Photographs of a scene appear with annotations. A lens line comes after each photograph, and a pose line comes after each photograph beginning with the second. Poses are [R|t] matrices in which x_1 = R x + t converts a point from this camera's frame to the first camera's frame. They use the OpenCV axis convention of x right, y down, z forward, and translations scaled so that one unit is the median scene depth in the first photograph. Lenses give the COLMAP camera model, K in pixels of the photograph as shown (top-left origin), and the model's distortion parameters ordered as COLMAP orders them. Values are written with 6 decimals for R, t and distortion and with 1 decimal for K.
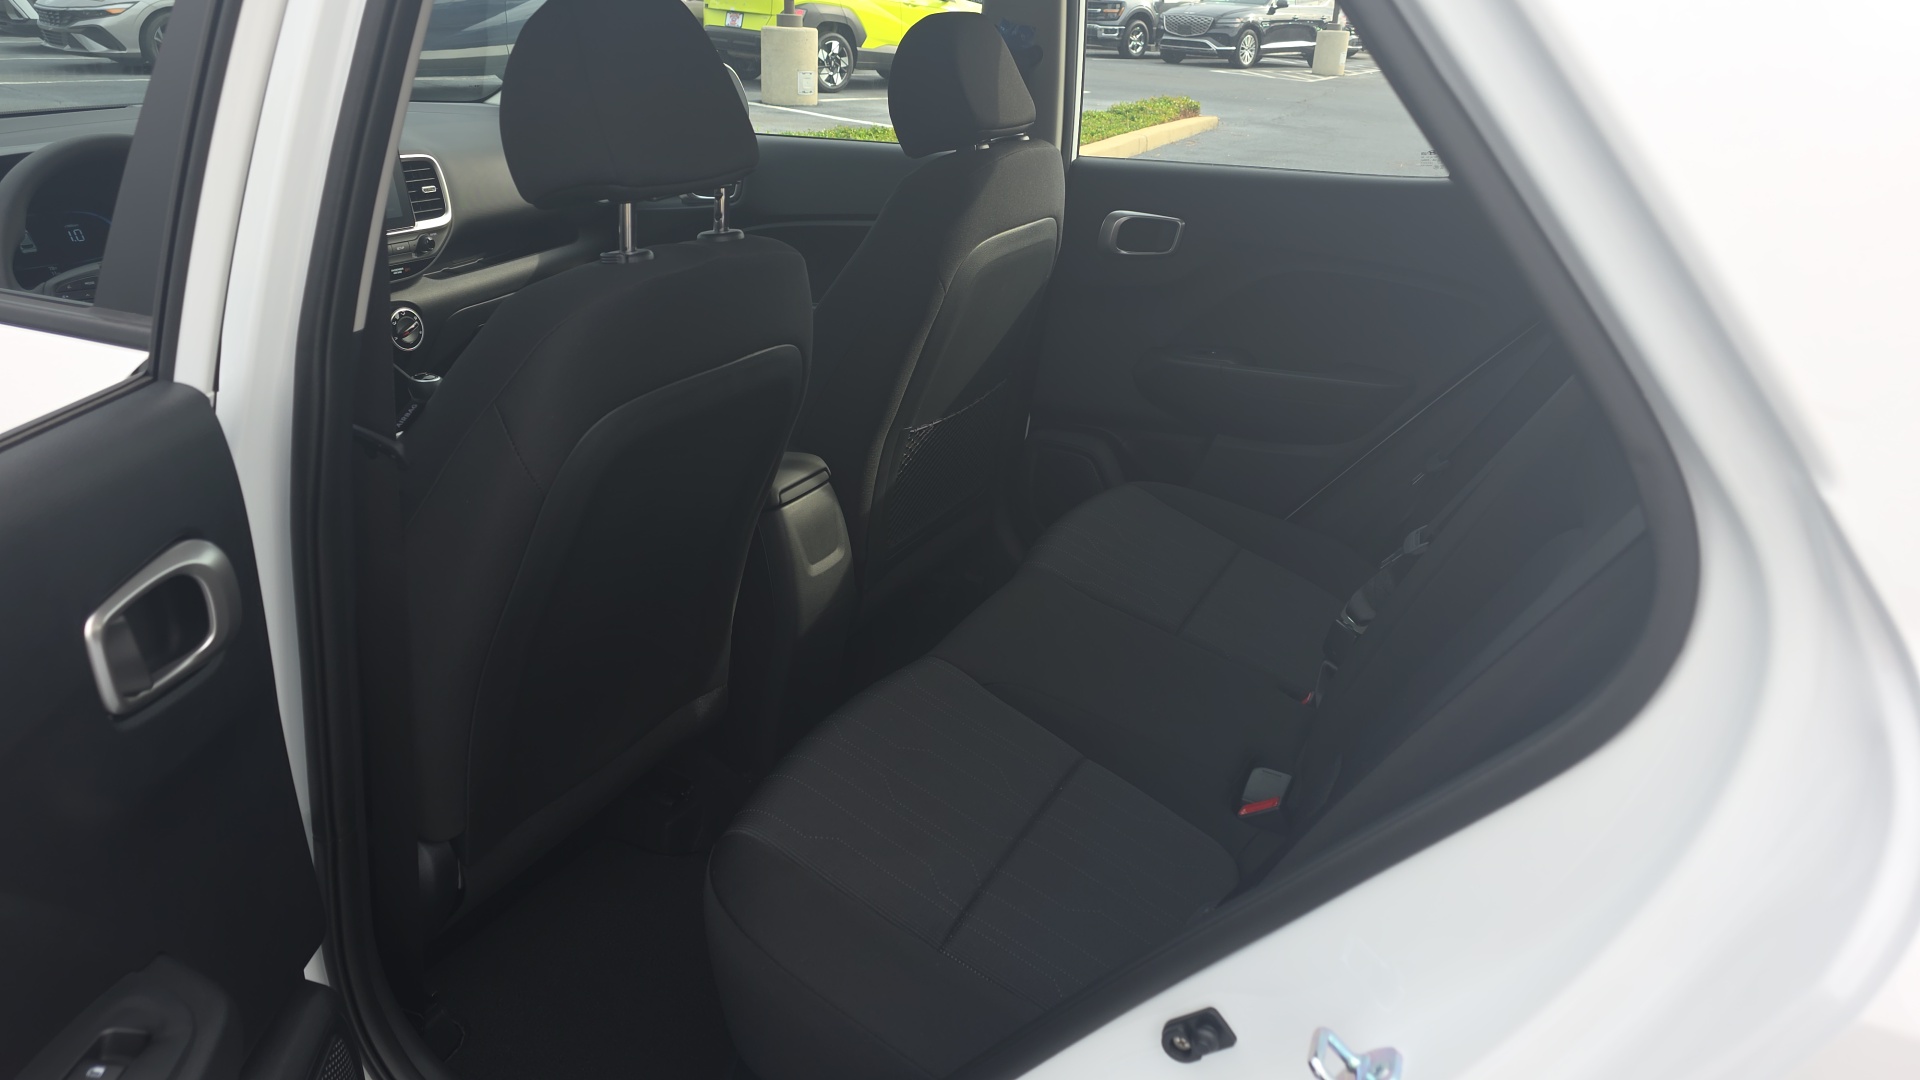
lens RADIAL K [[1290.0, 0, 963.1], [0, 1290.0, 551.1], [0, 0, 1]] dist [0.060015, -0.064608]
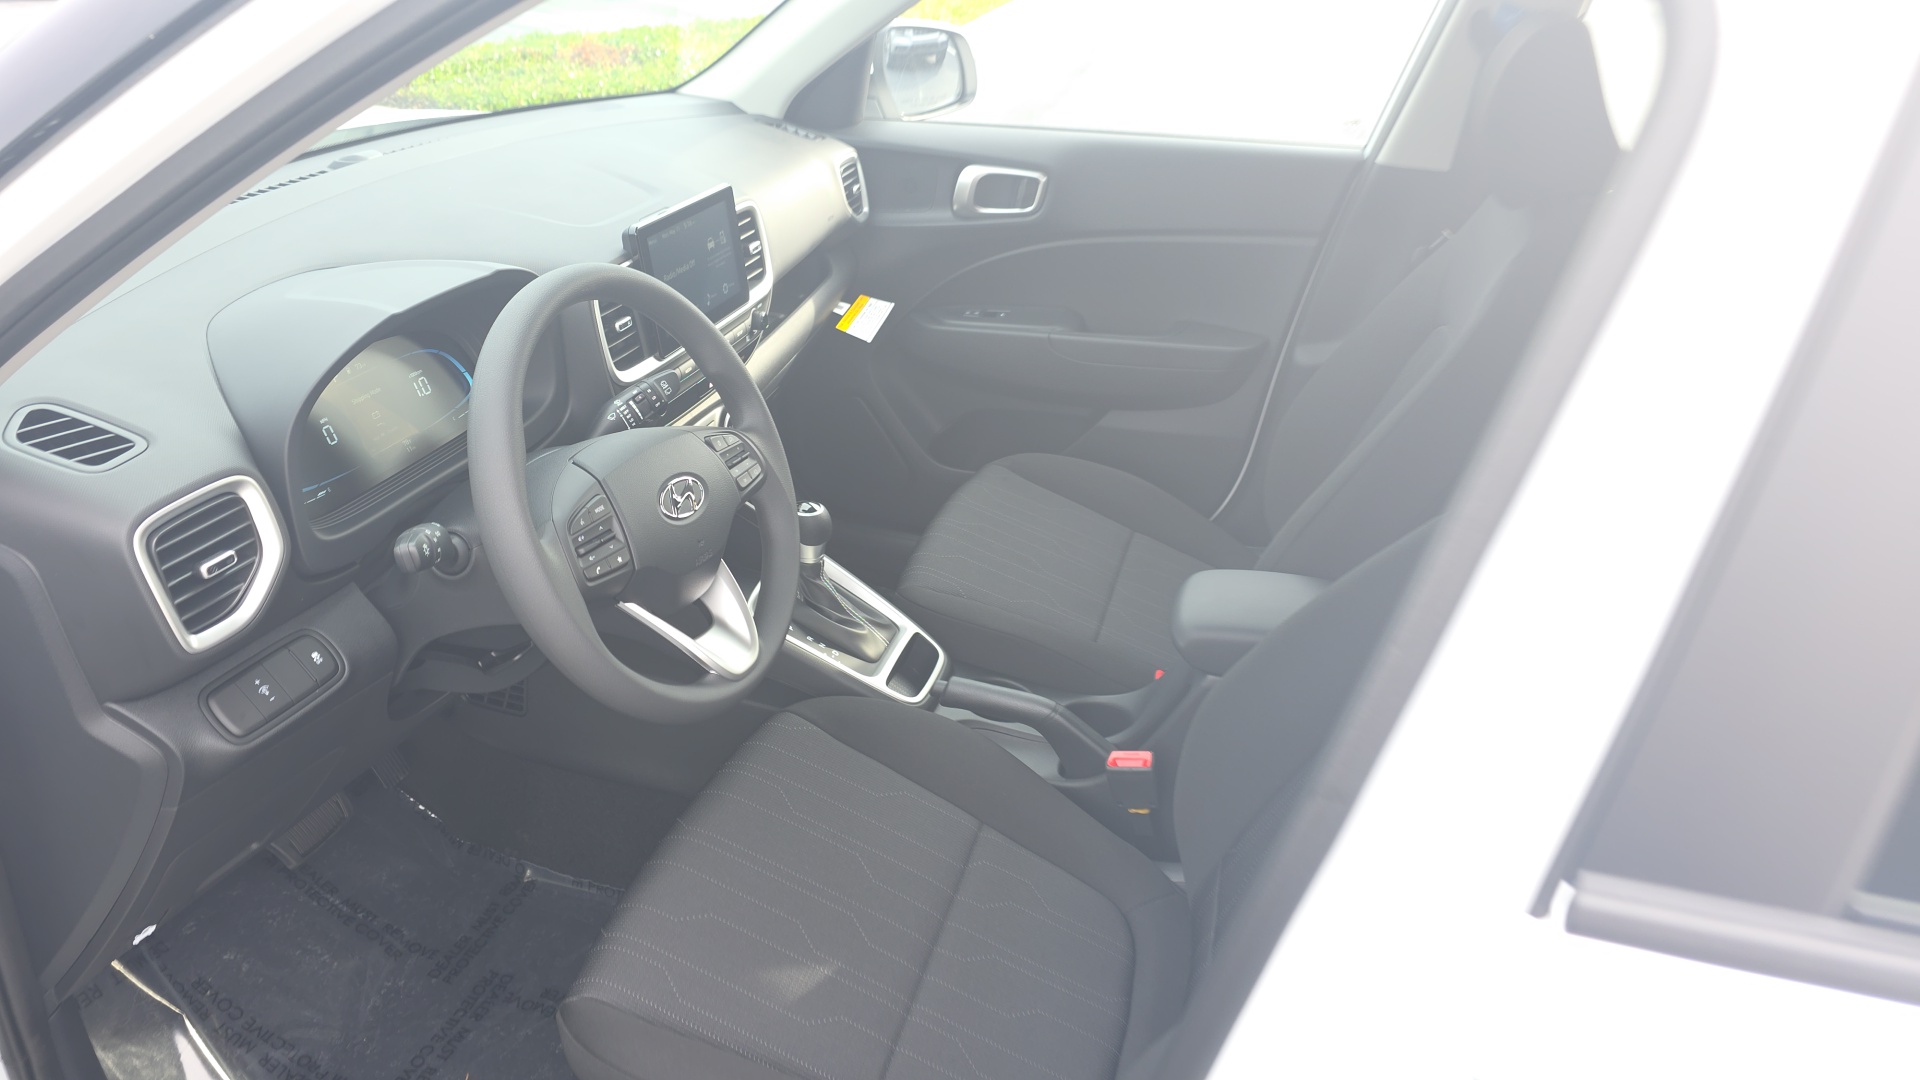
lens RADIAL K [[1290.0, 0, 920.7], [0, 1290.0, 557.3], [0, 0, 1]] dist [0.060015, -0.064608]
pose [[0.988794, -0.077859, 0.127375, -0.416351], [0.065229, 0.992798, 0.100489, -0.164278], [-0.134282, -0.091054, 0.986751, 0.220402]]
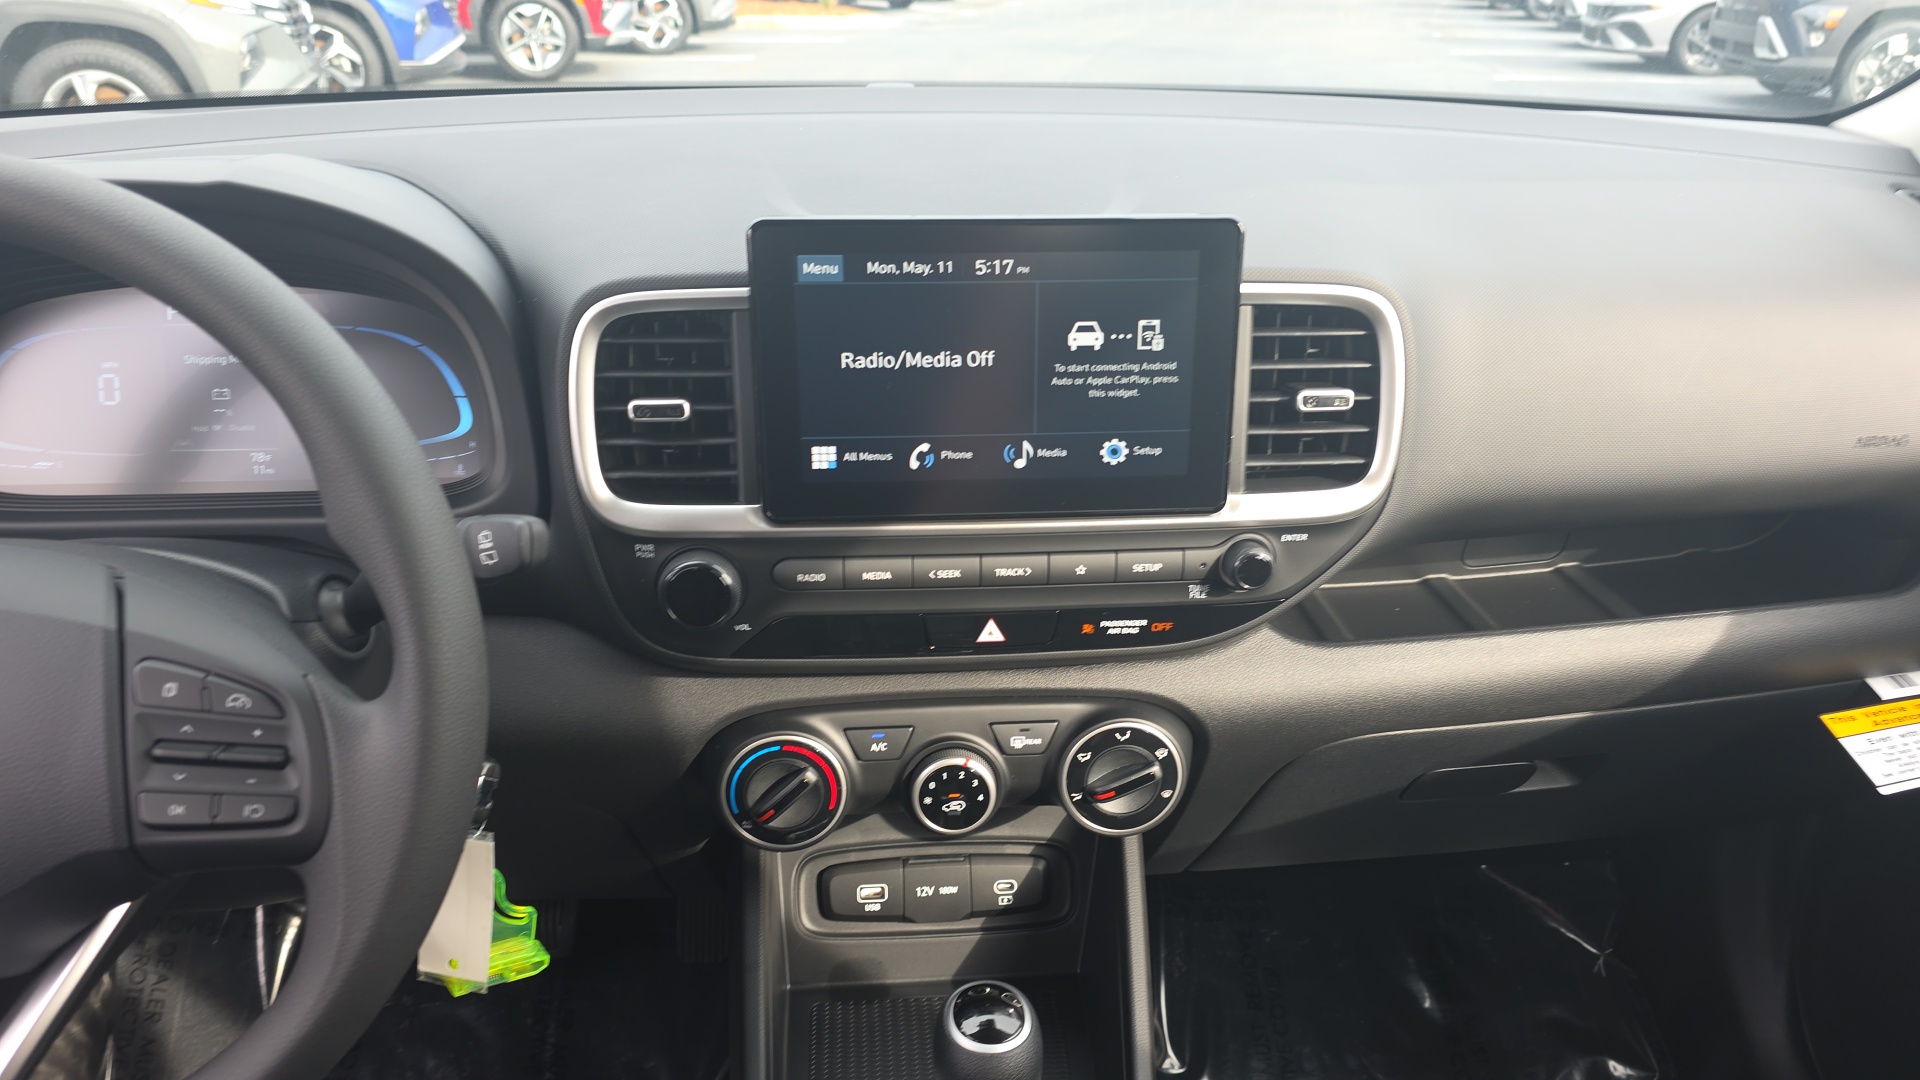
lens RADIAL K [[1290.0, 0, 961.5], [0, 1290.0, 560.2], [0, 0, 1]] dist [0.060015, -0.064608]
pose [[0.512797, 0.330312, -0.792423, -0.199205], [-0.328593, 0.928251, 0.174289, -0.262498], [0.793137, 0.171010, 0.584542, 0.749946]]
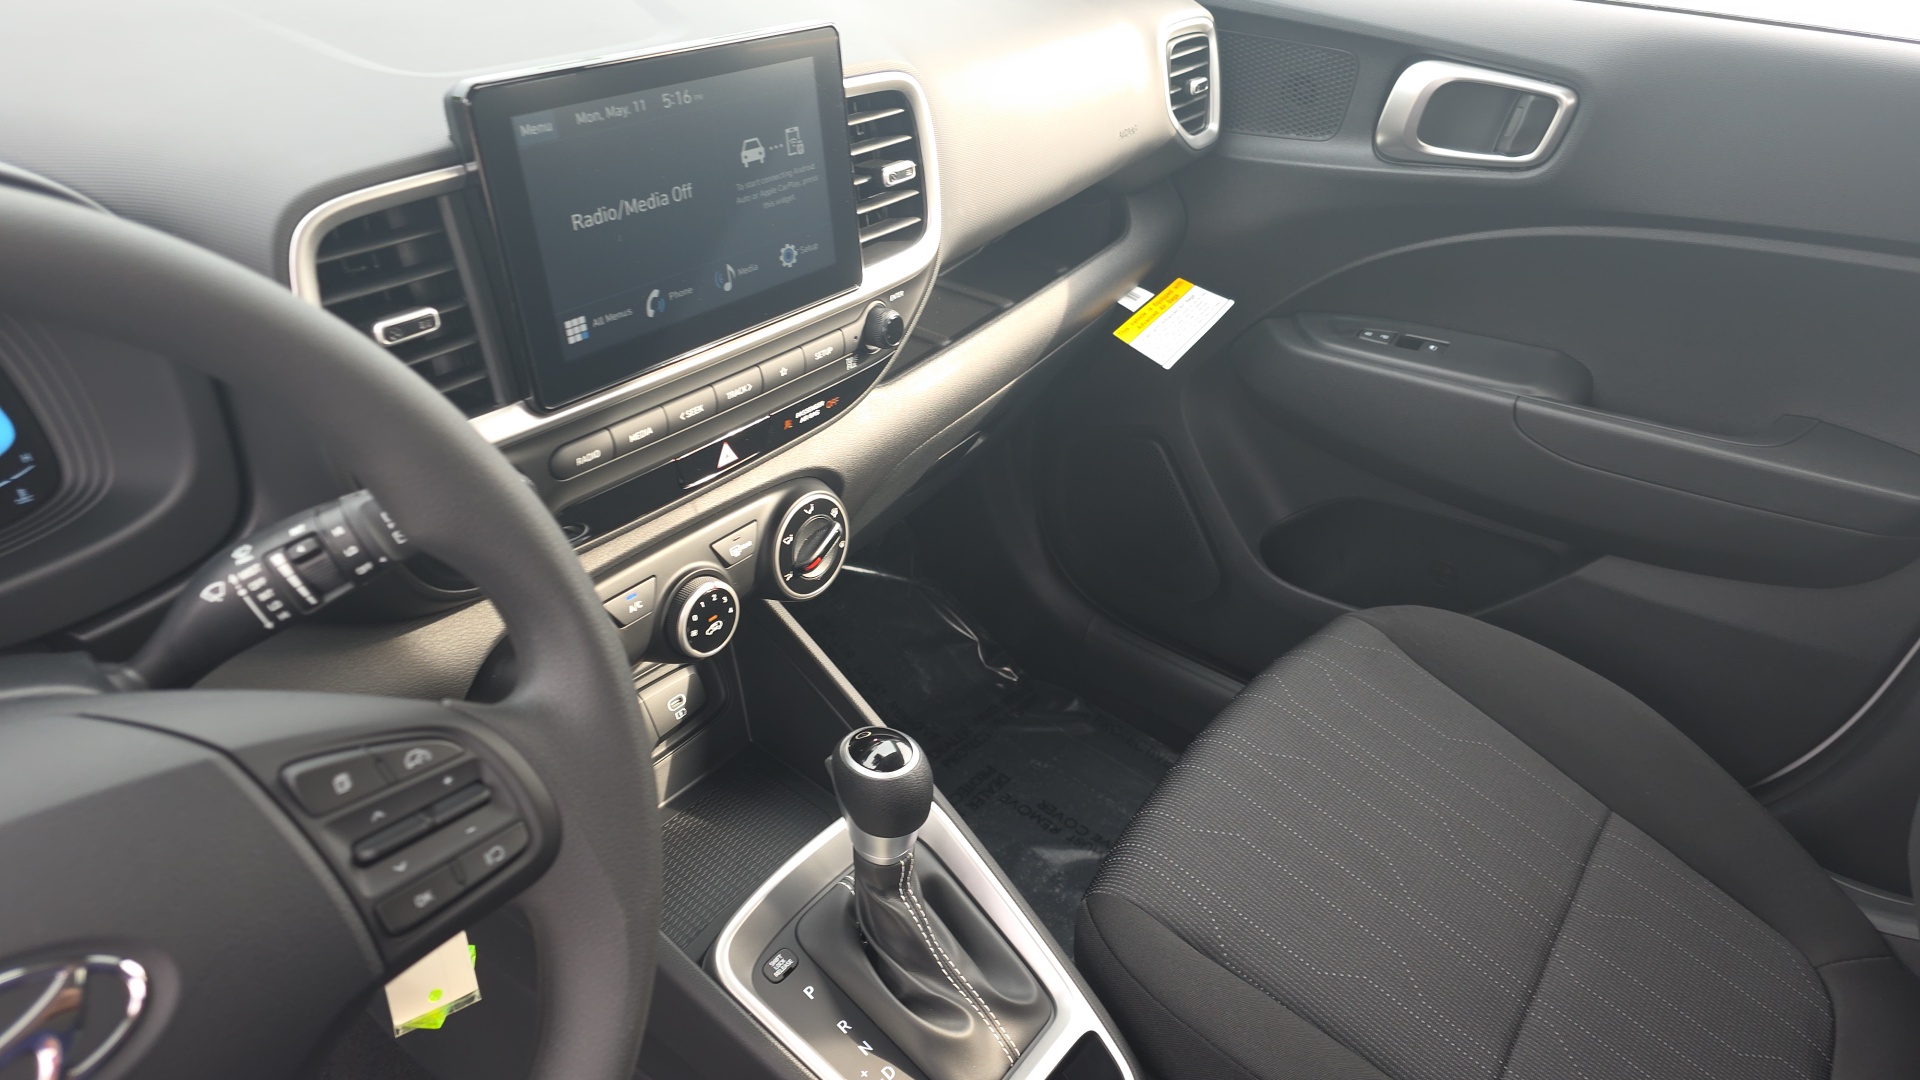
lens RADIAL K [[1290.0, 0, 975.4], [0, 1290.0, 568.6], [0, 0, 1]] dist [0.060015, -0.064608]
pose [[0.986380, 0.106222, -0.125582, -0.326032], [-0.084671, 0.982488, 0.165976, -0.226823], [0.141013, -0.153082, 0.978101, 0.624225]]
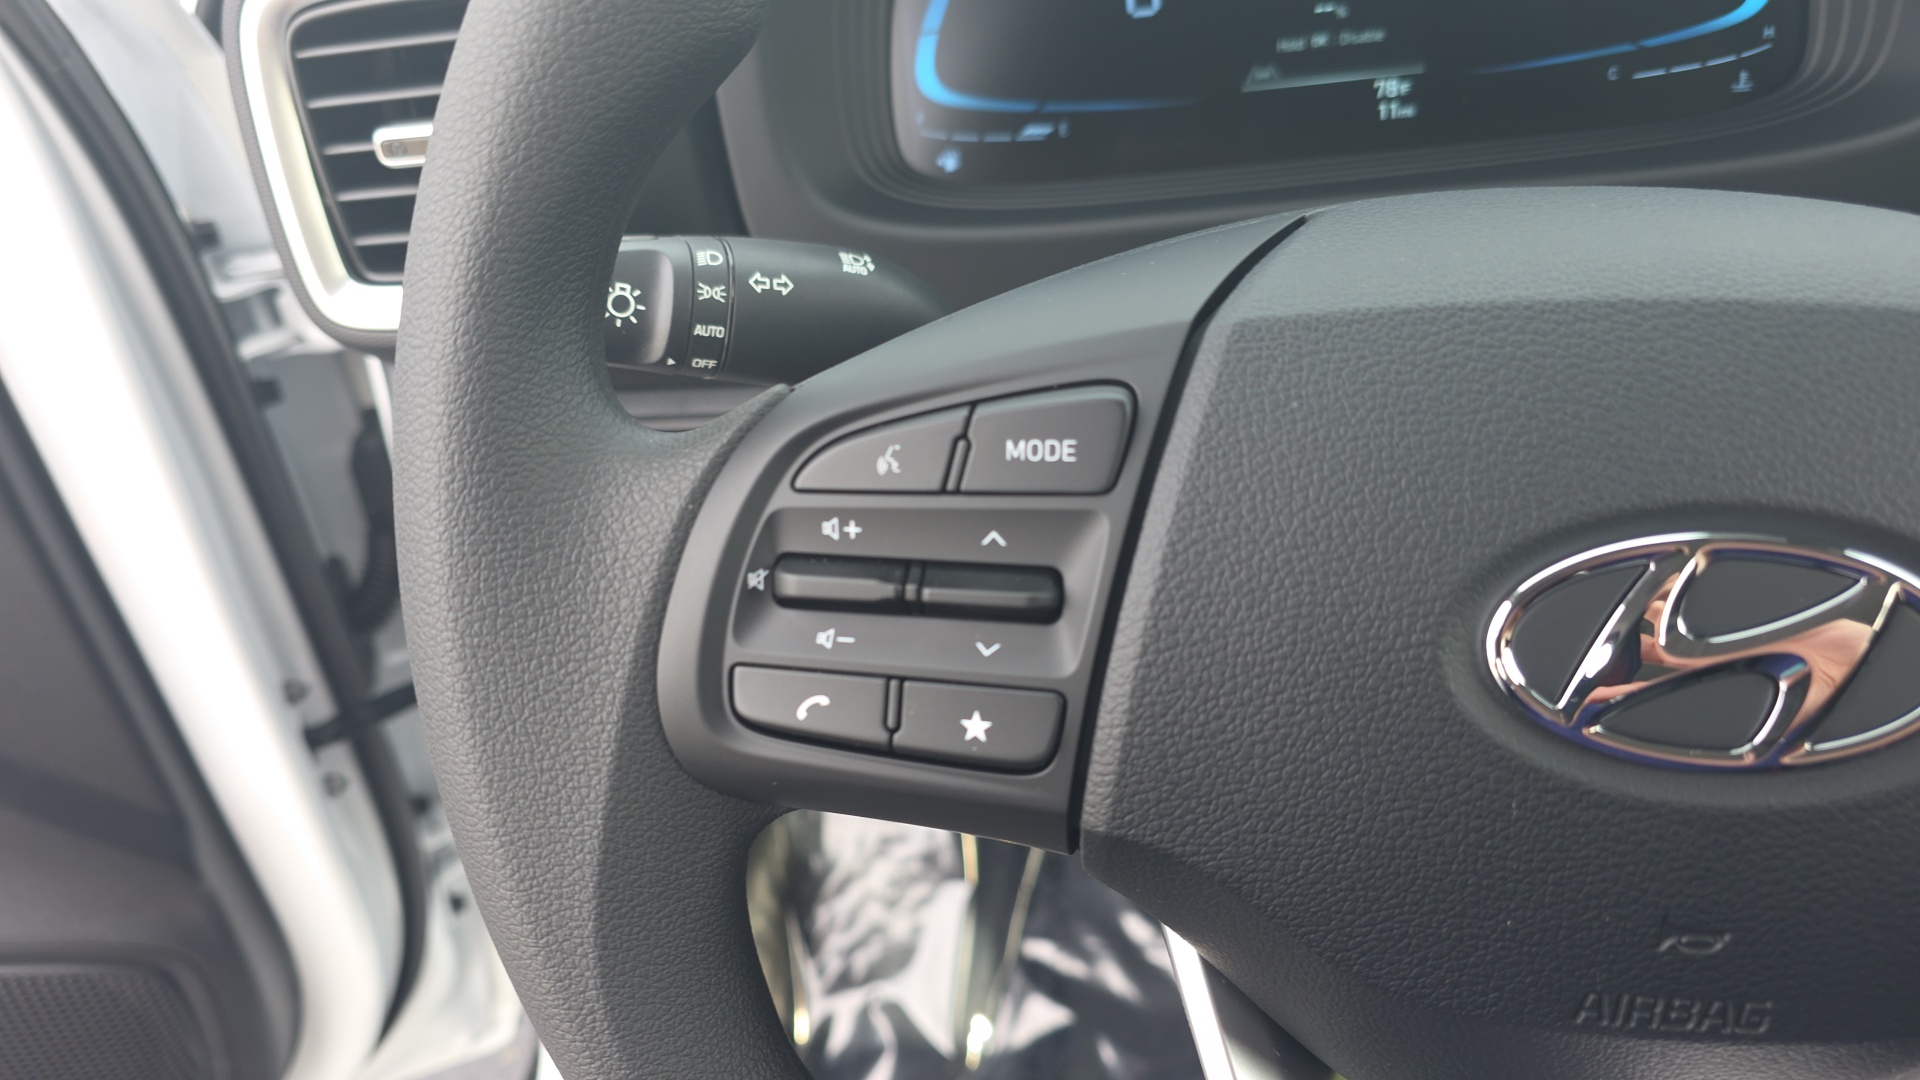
lens RADIAL K [[1335.3, 0, 944.5], [0, 1335.3, 554.1], [0, 0, 1]] dist [0.011294, -0.029663]
pose [[0.394331, 0.443150, -0.805059, -0.394536], [-0.238195, 0.895396, 0.376204, -0.169382], [0.887562, 0.043412, 0.458639, 0.654211]]
